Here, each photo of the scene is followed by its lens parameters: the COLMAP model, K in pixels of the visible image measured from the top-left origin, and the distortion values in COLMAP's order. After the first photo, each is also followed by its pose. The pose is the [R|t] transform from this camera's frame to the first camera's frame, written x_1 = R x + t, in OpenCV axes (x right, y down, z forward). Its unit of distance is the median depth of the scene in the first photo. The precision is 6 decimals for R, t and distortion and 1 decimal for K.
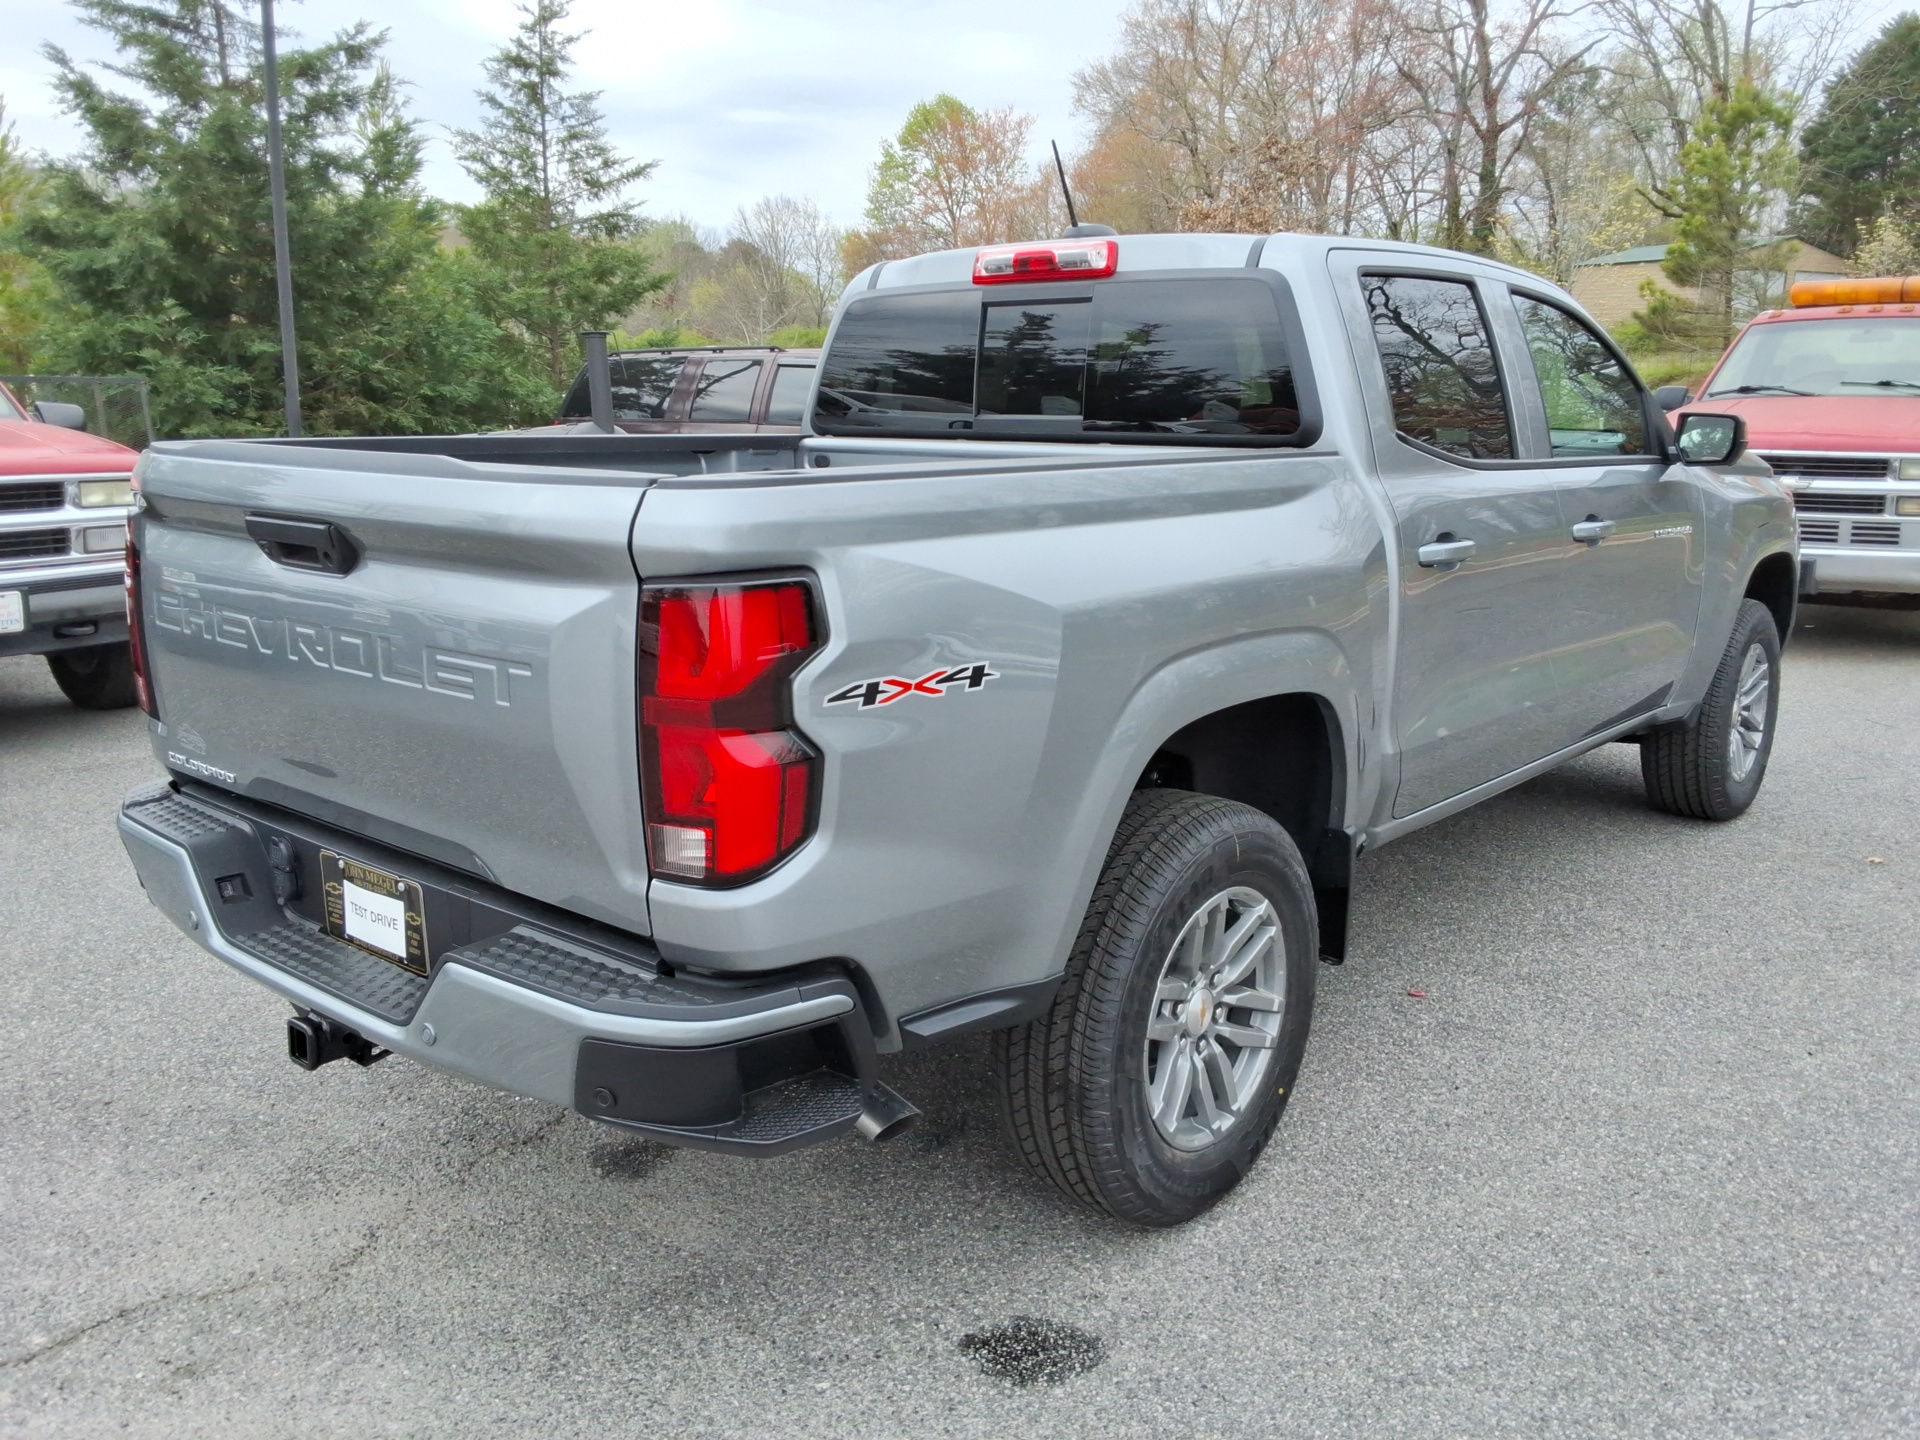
lens RADIAL K [[1517.8, 0, 967.6], [0, 1517.8, 714.3], [0, 0, 1]] dist [0.079008, -0.112419]
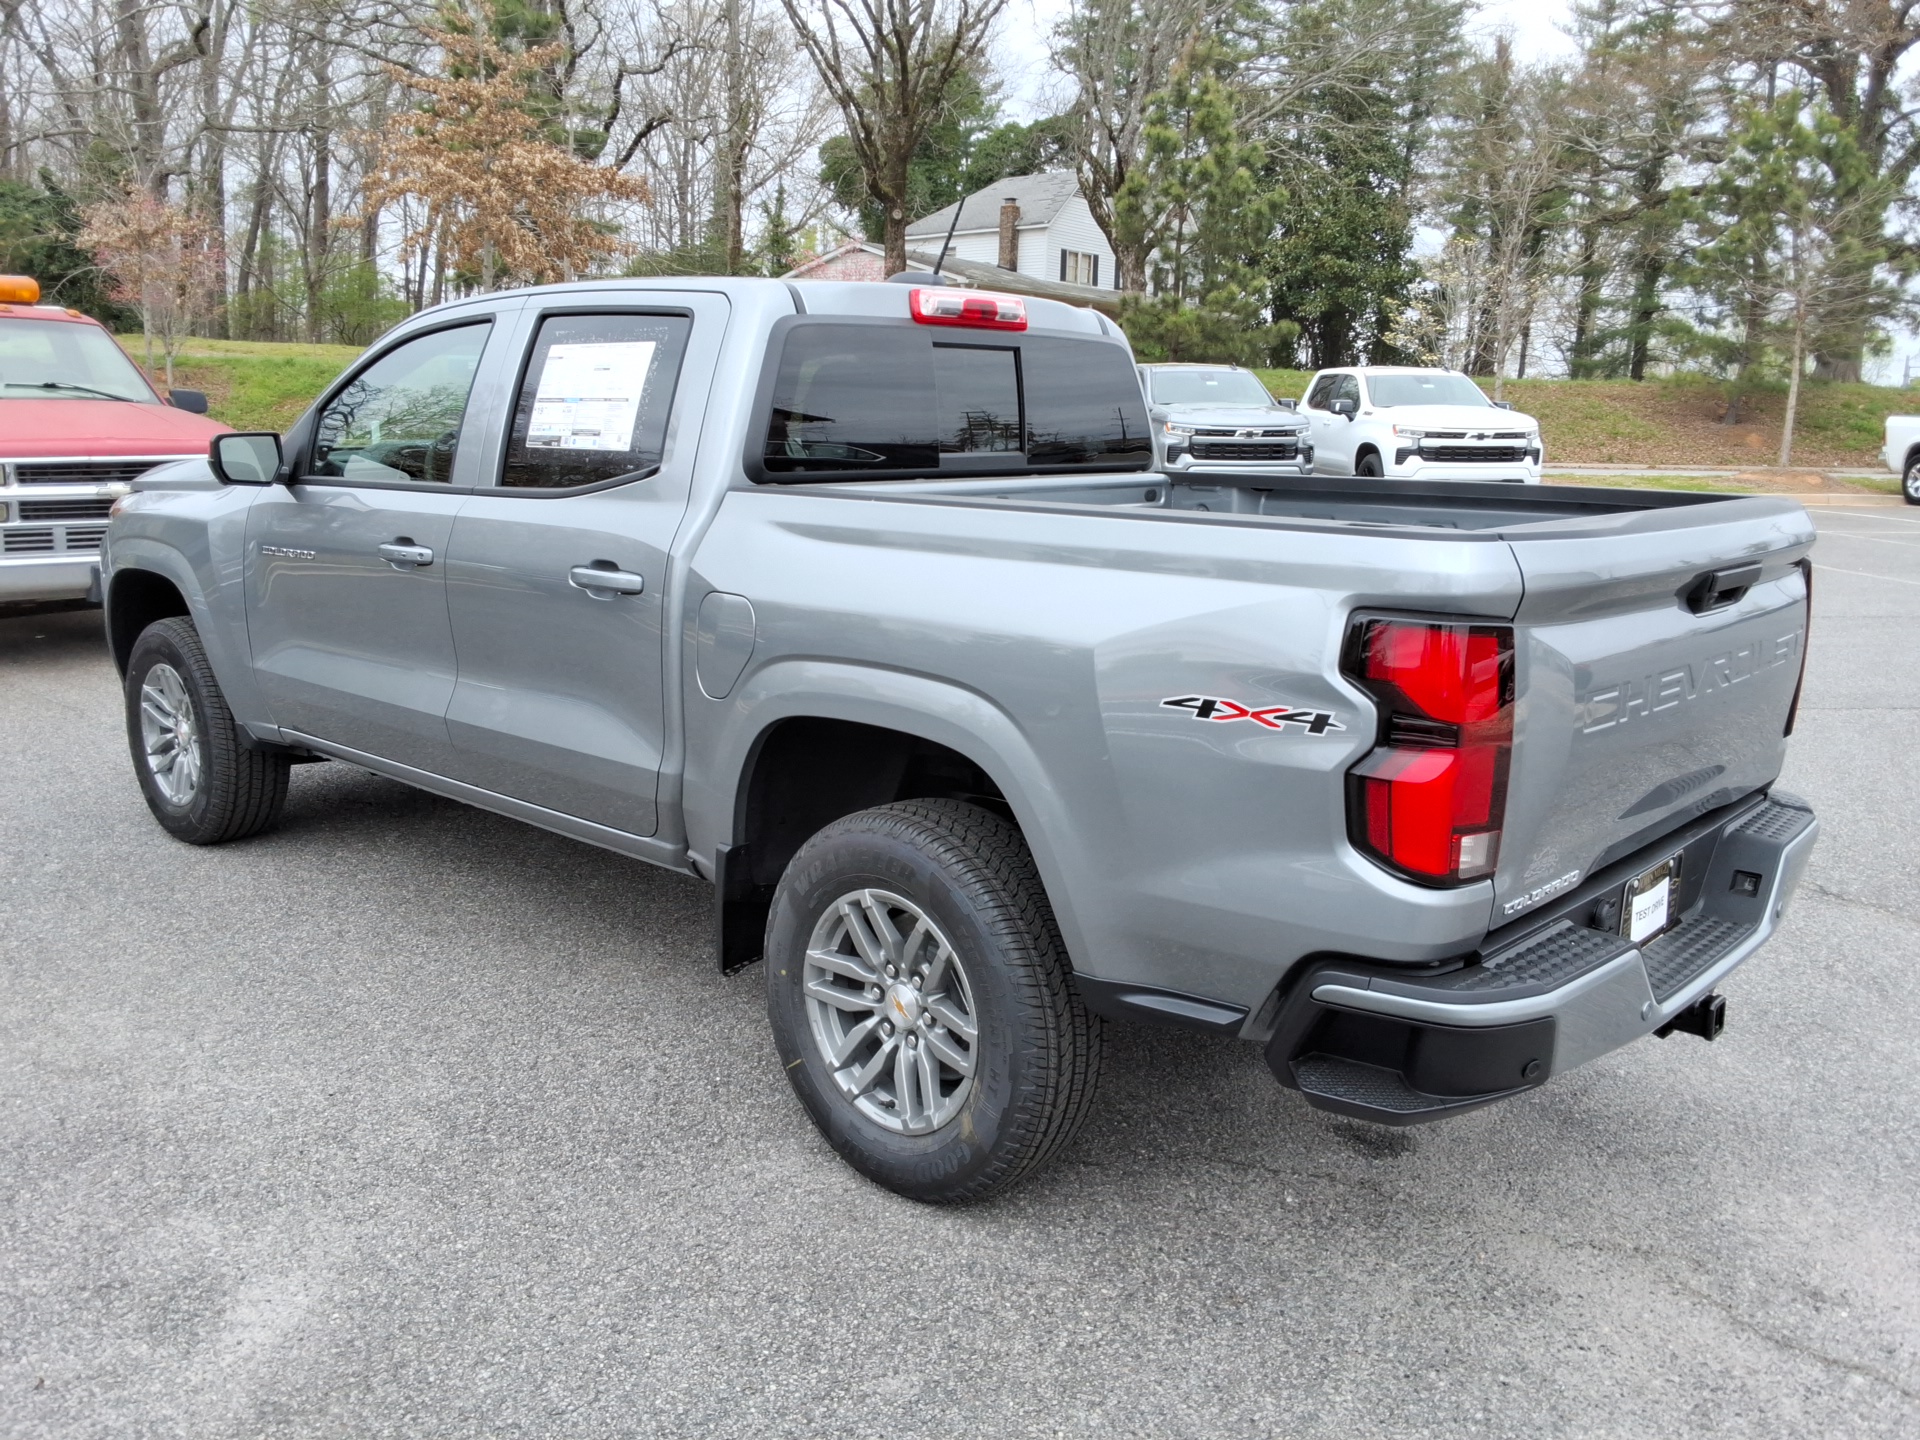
lens RADIAL K [[1539.8, 0, 960.0], [0, 1539.8, 720.0], [0, 0, 1]] dist [0.097645, -0.161824]
pose [[0.040969, -0.203054, 0.978310, -1.265601], [0.188687, 0.963087, 0.191993, -0.272531], [-0.981182, 0.176728, 0.077770, 1.156477]]
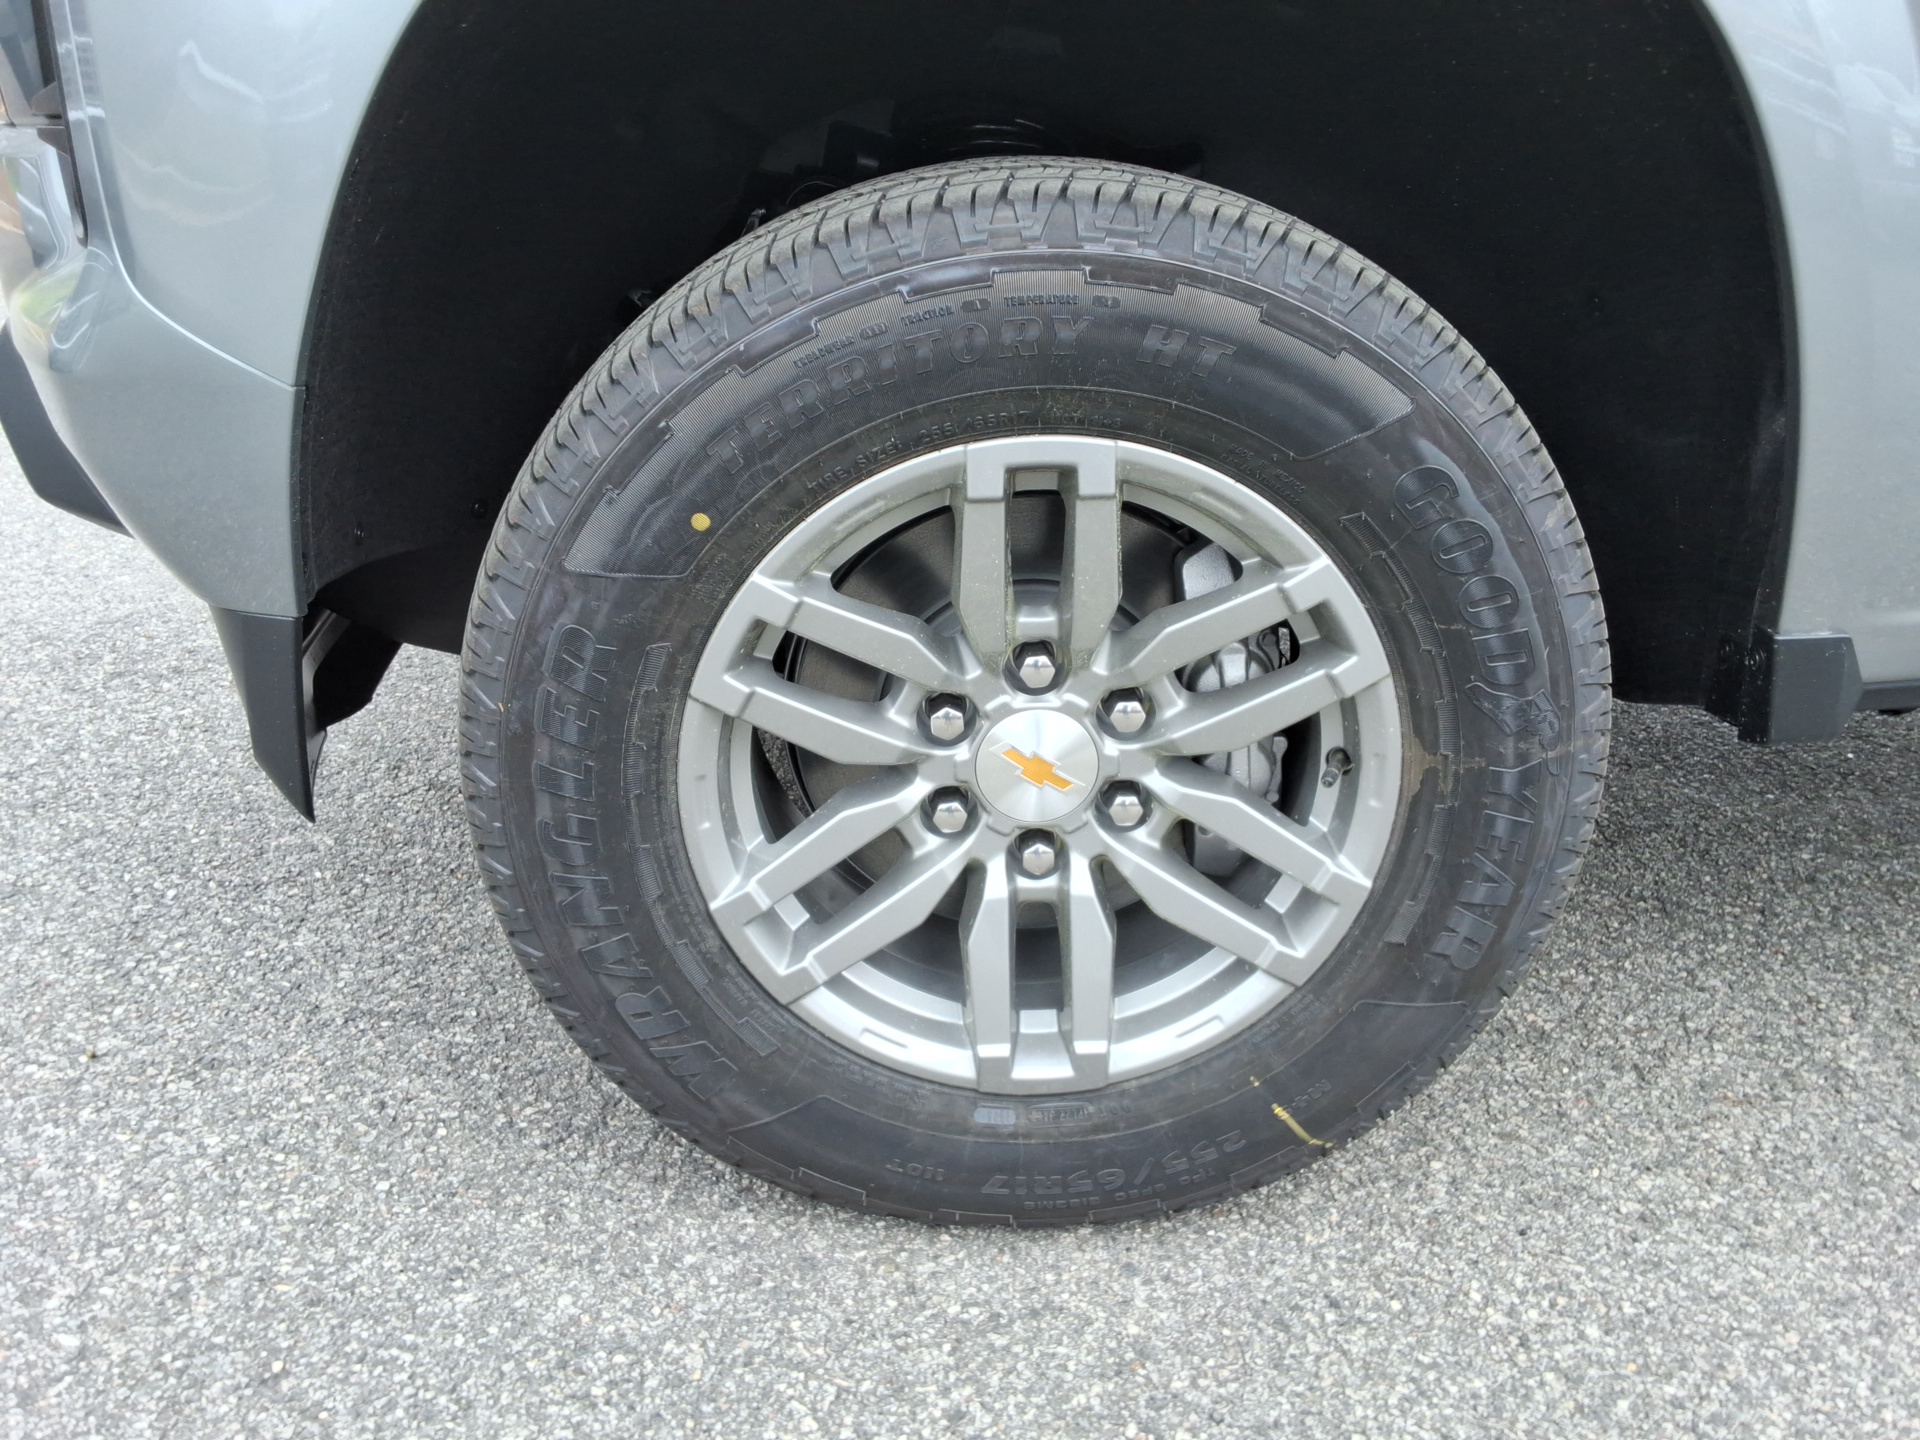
lens RADIAL K [[1538.7, 0, 974.2], [0, 1538.7, 716.7], [0, 0, 1]] dist [0.166313, -0.301892]
pose [[-0.675692, -0.307682, 0.669905, 0.210368], [0.107835, 0.857706, 0.502704, -0.273958], [-0.729255, 0.411913, -0.546366, 2.370776]]
